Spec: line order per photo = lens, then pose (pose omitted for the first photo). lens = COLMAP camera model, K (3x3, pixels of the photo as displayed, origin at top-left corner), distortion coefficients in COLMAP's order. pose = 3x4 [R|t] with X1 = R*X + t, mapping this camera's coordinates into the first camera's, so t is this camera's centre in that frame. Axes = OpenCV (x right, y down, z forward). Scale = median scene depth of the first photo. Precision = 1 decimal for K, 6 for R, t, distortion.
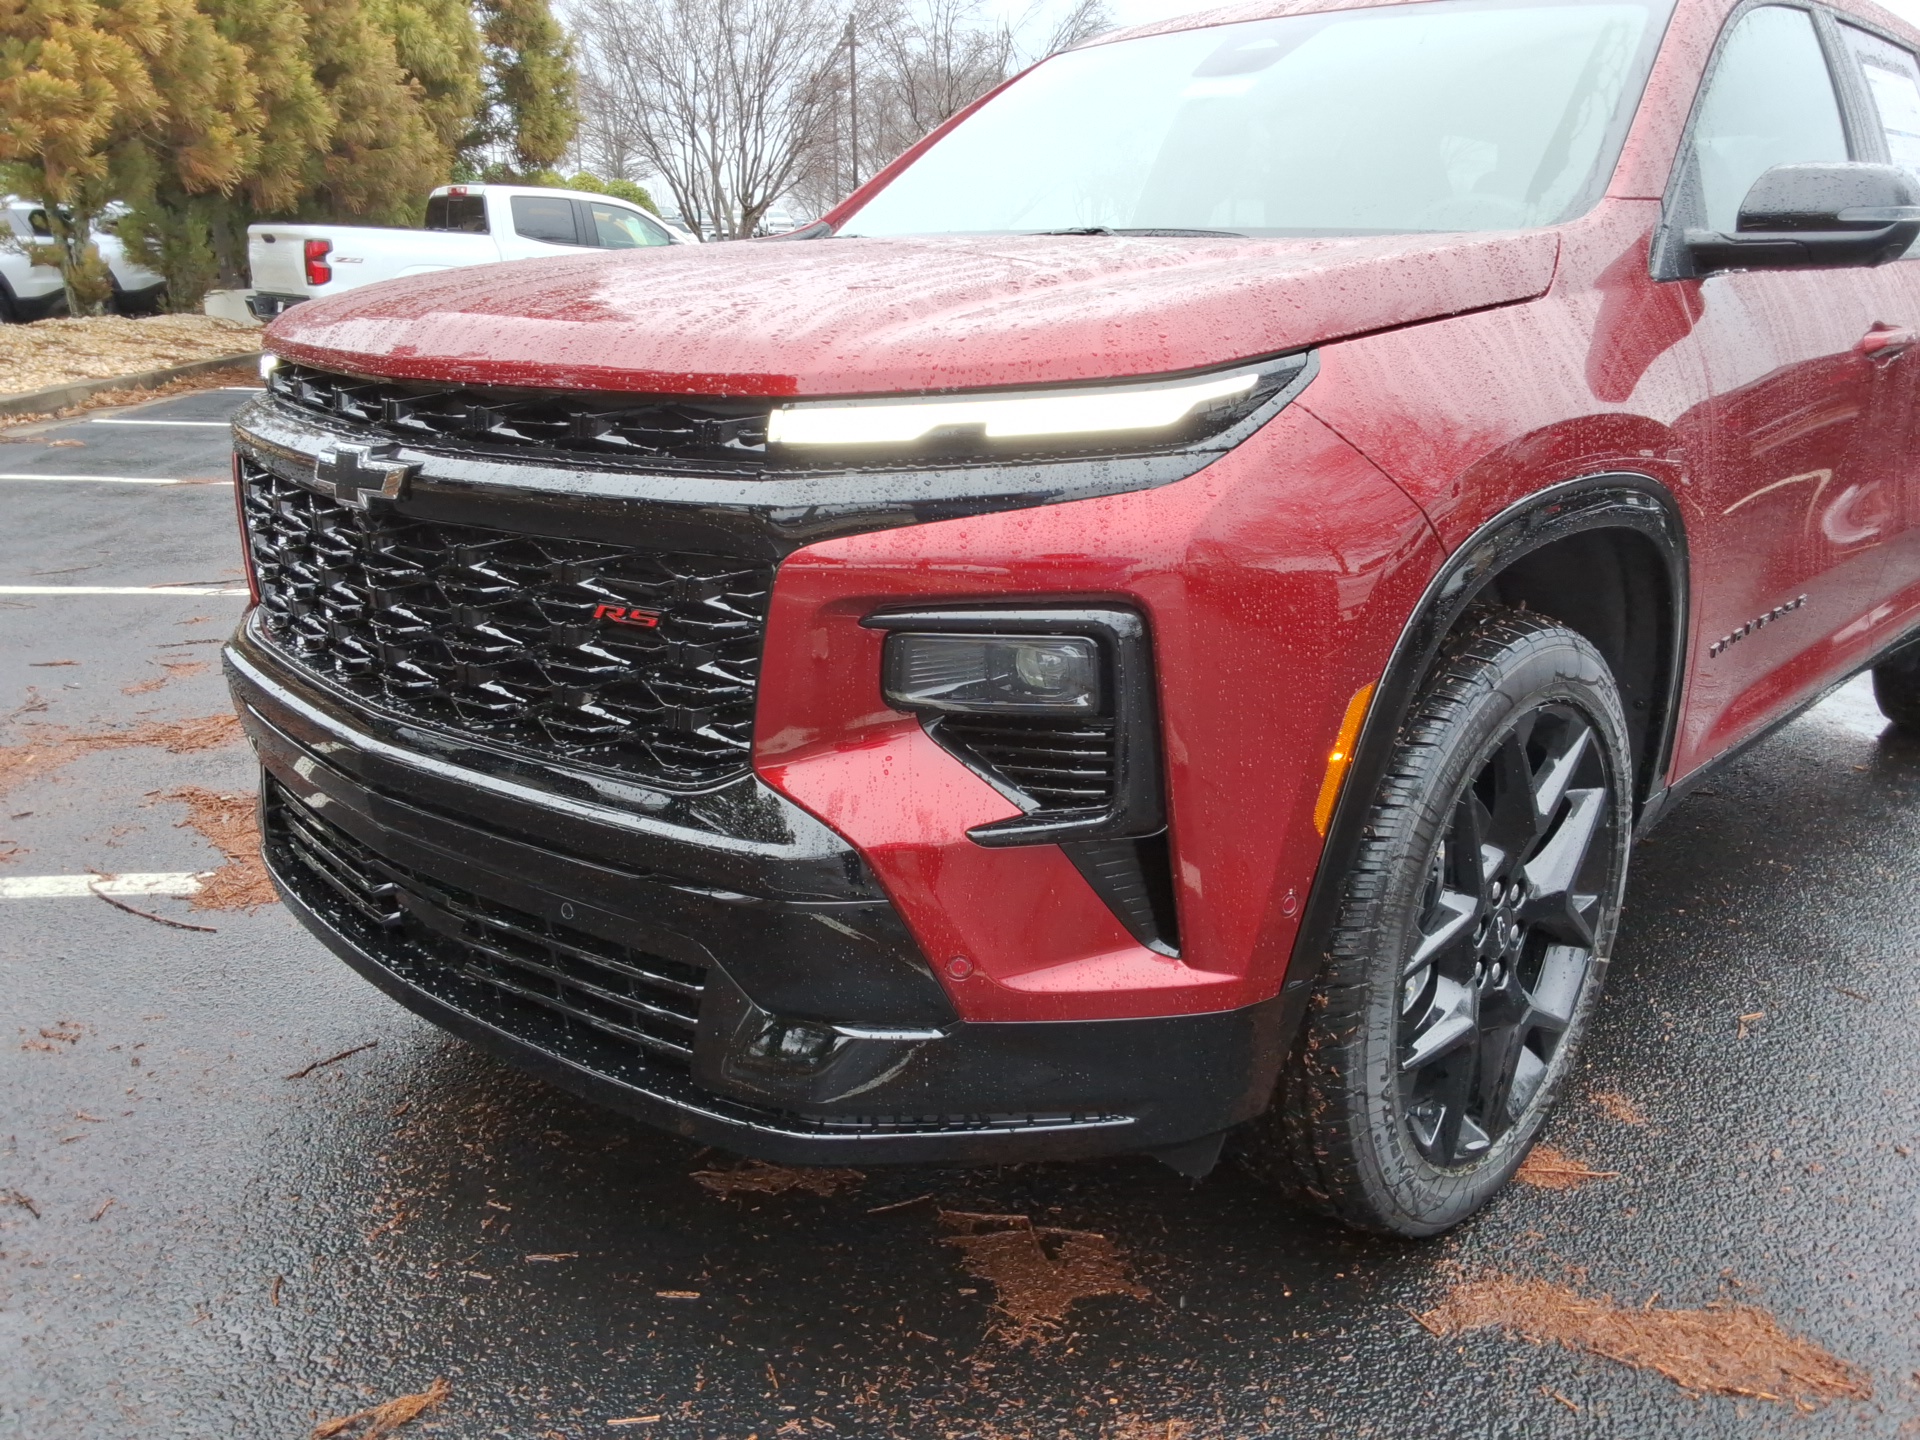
lens RADIAL K [[1532.6, 0, 974.2], [0, 1532.6, 693.9], [0, 0, 1]] dist [0.132391, -0.205067]
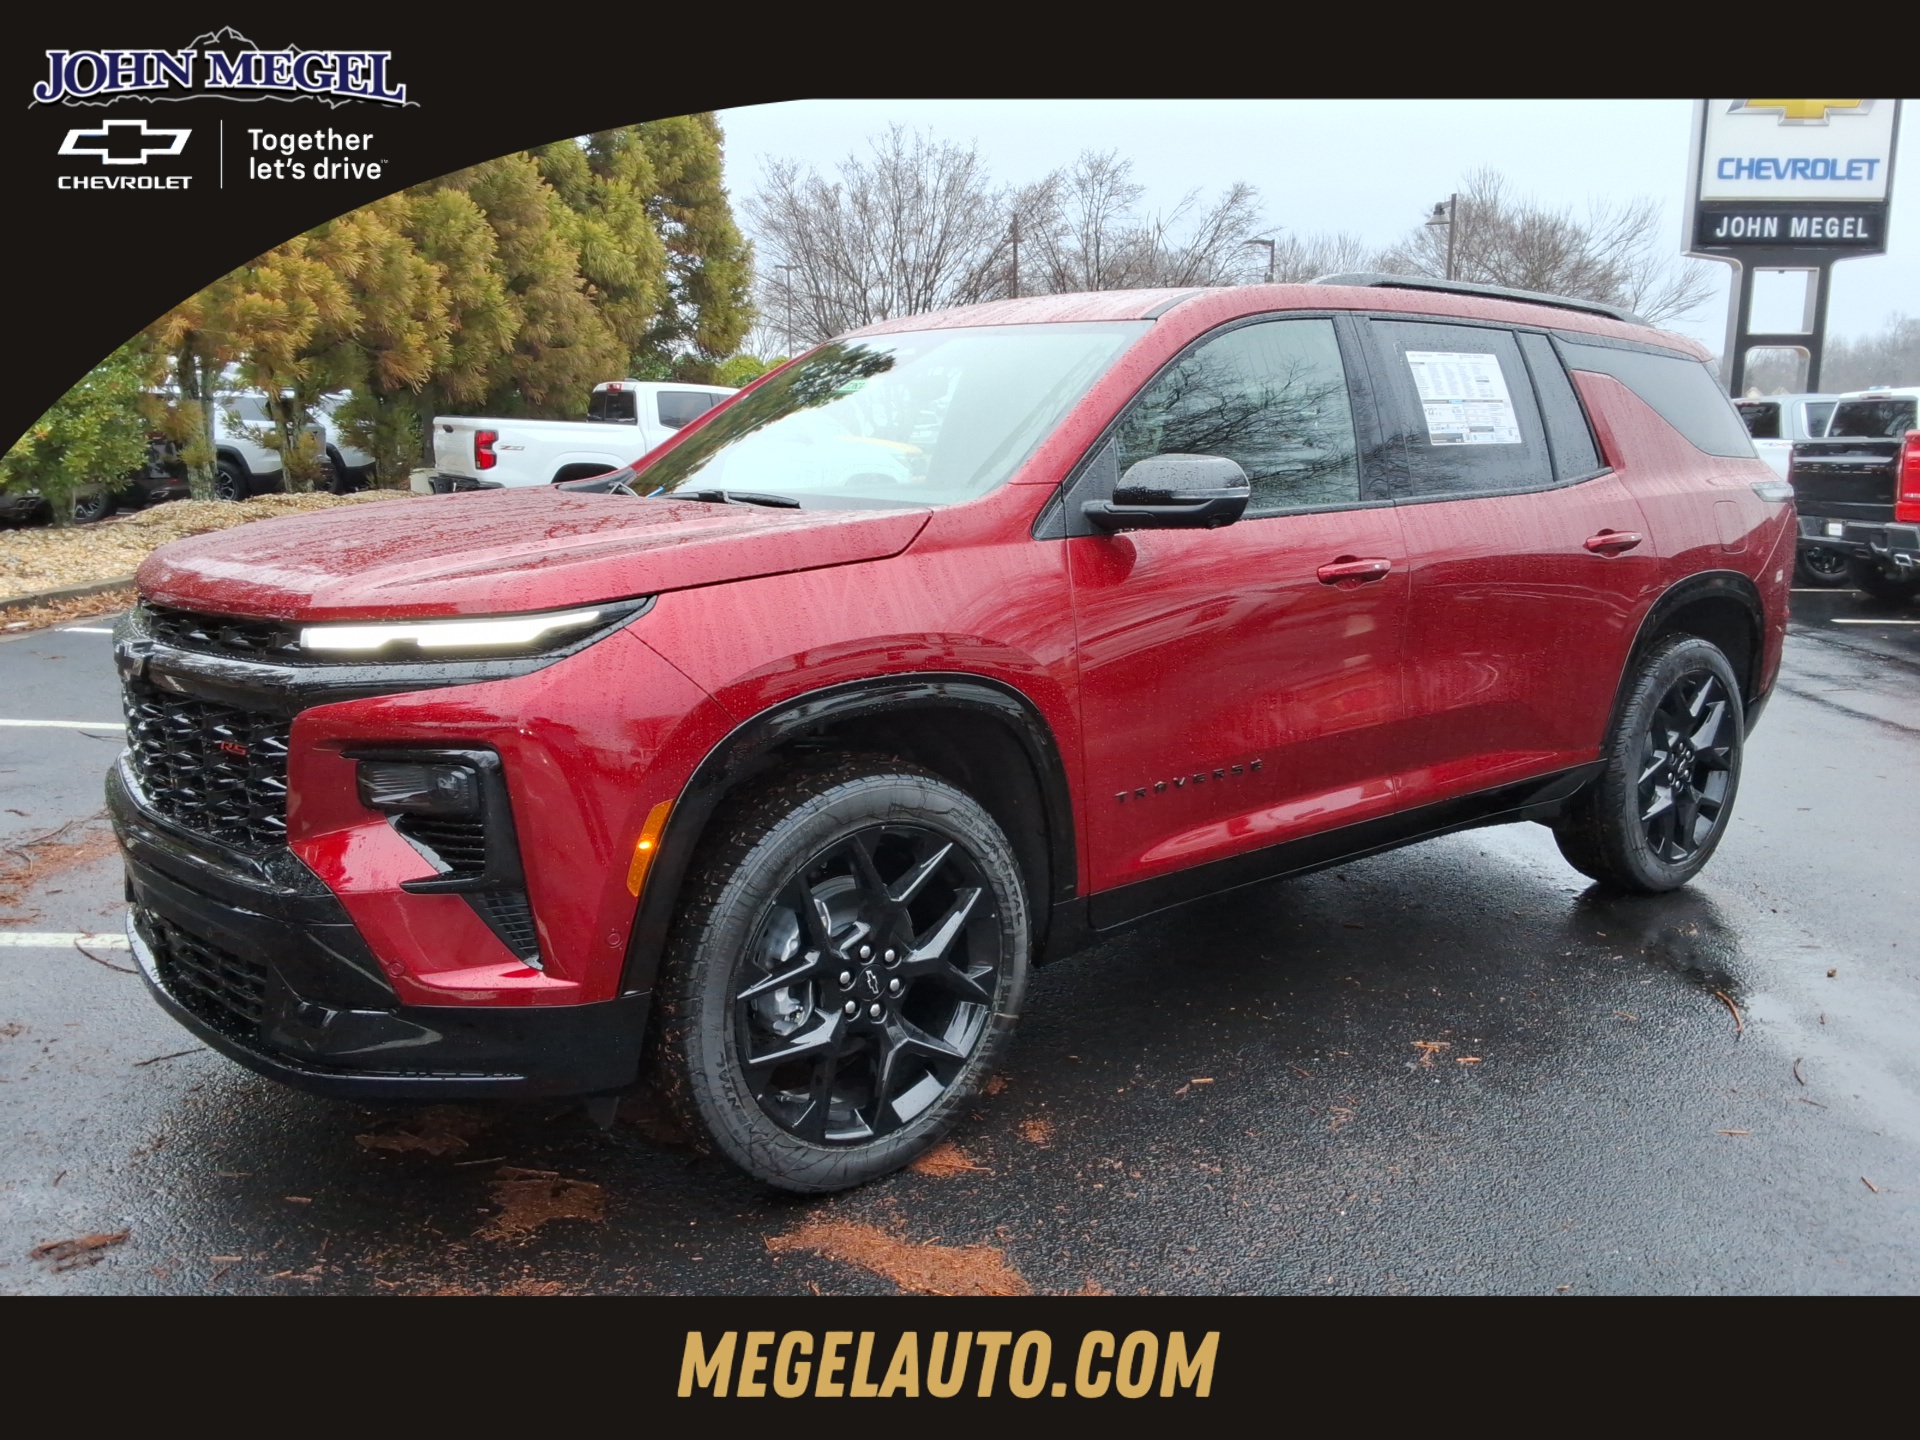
lens RADIAL K [[1532.6, 0, 974.2], [0, 1532.6, 693.9], [0, 0, 1]] dist [0.132391, -0.205067]
pose [[0.991570, 0.020798, -0.127895, 0.389976], [-0.033655, 0.994498, -0.099200, 0.015638], [0.125128, 0.102668, 0.986814, -0.281688]]
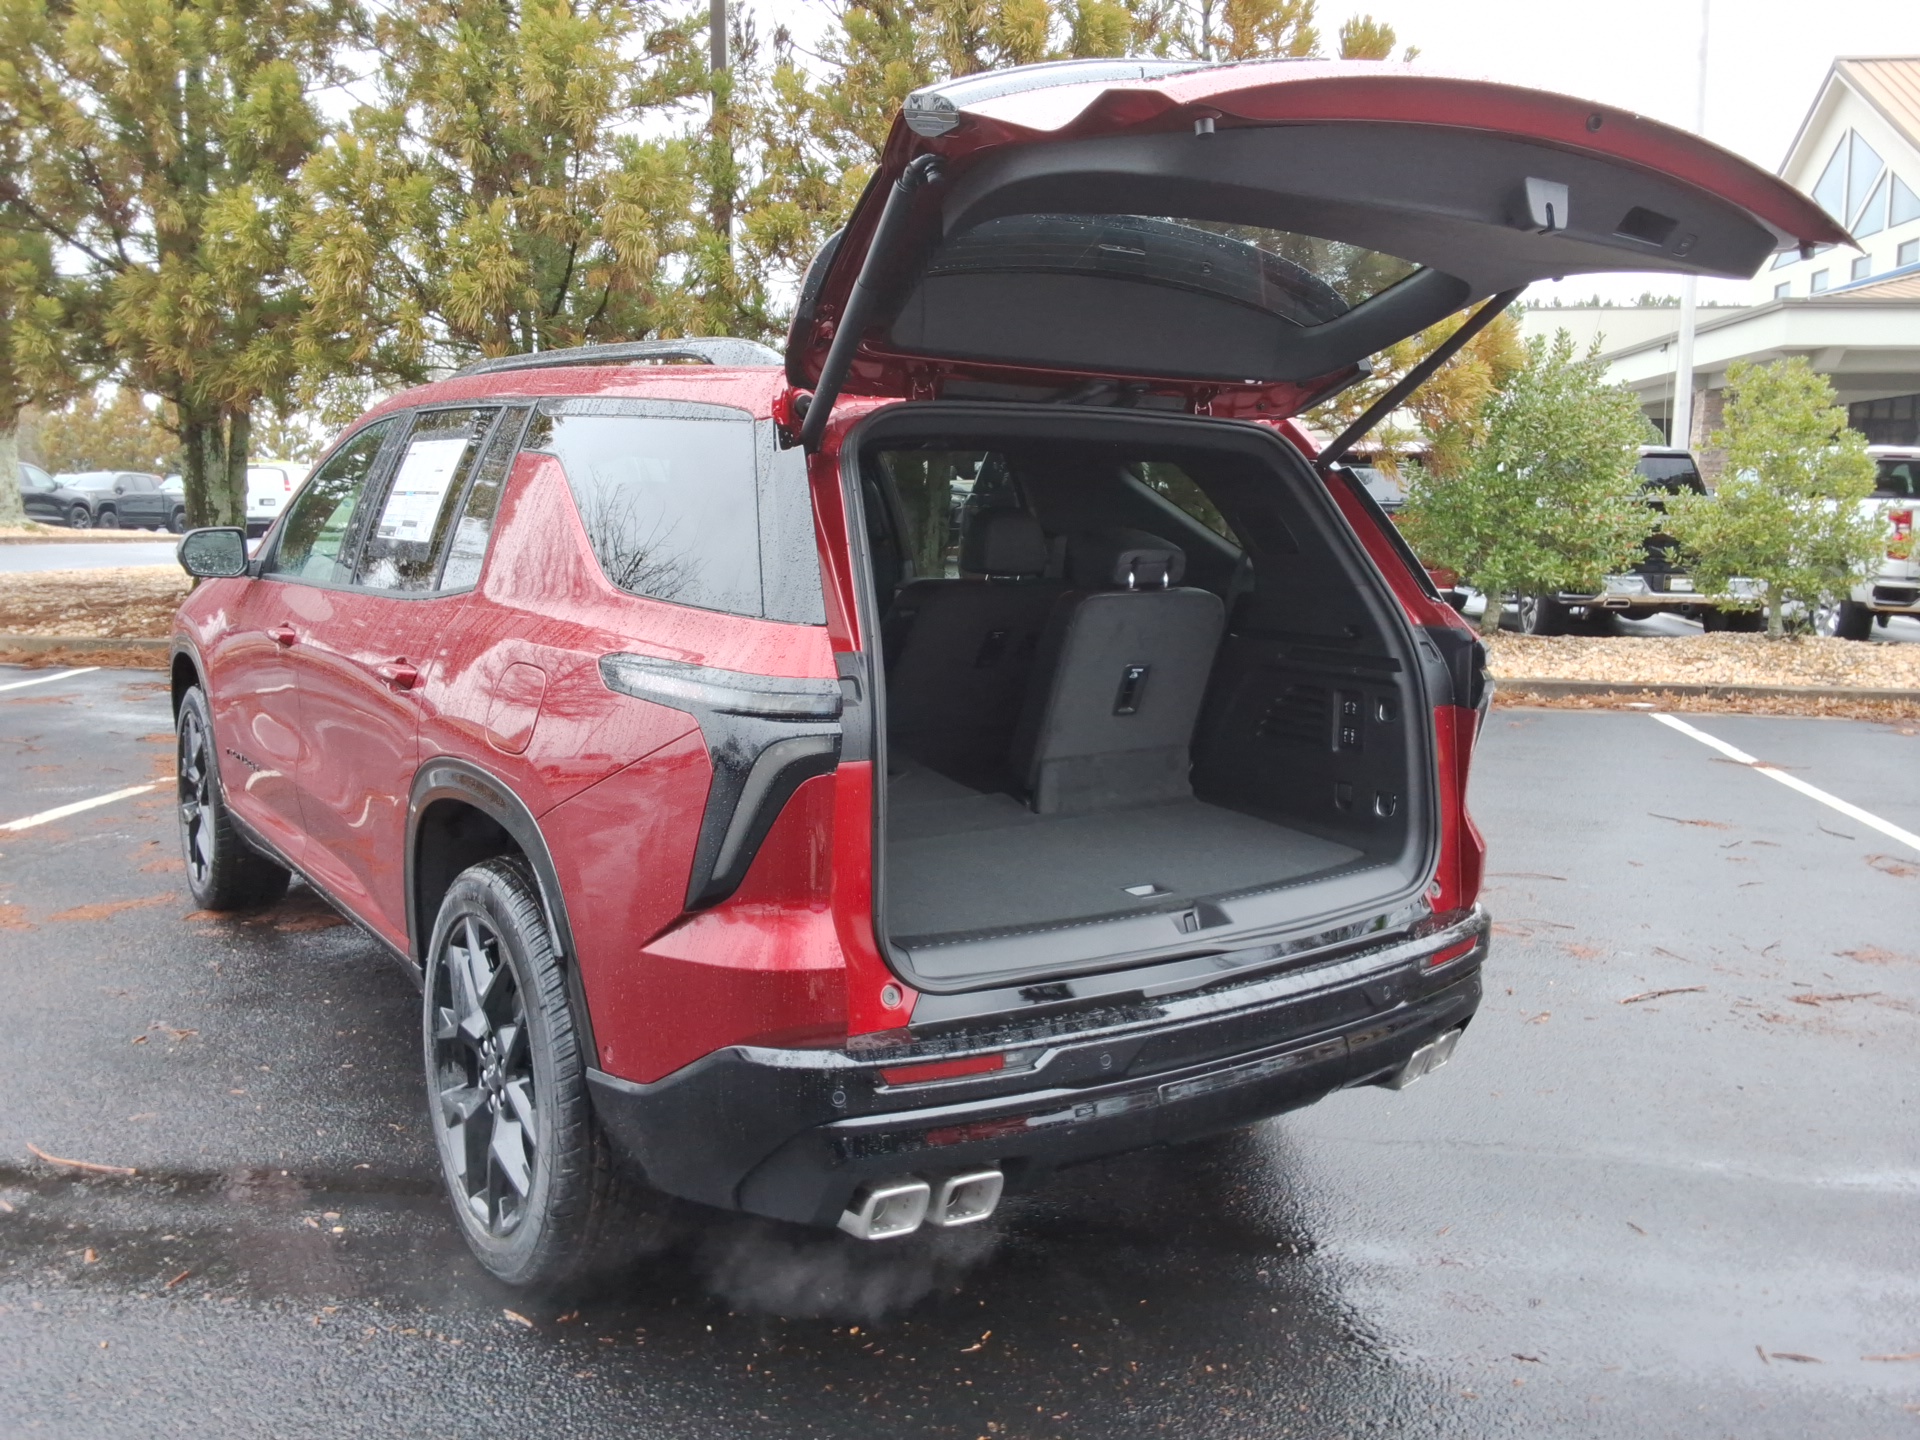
lens RADIAL K [[1532.6, 0, 974.2], [0, 1532.6, 693.9], [0, 0, 1]] dist [0.132391, -0.205067]
pose [[-0.203098, 0.114942, -0.972389, 1.741607], [-0.282301, 0.944043, 0.170554, -0.560082], [0.937581, 0.309146, -0.159285, 1.701103]]
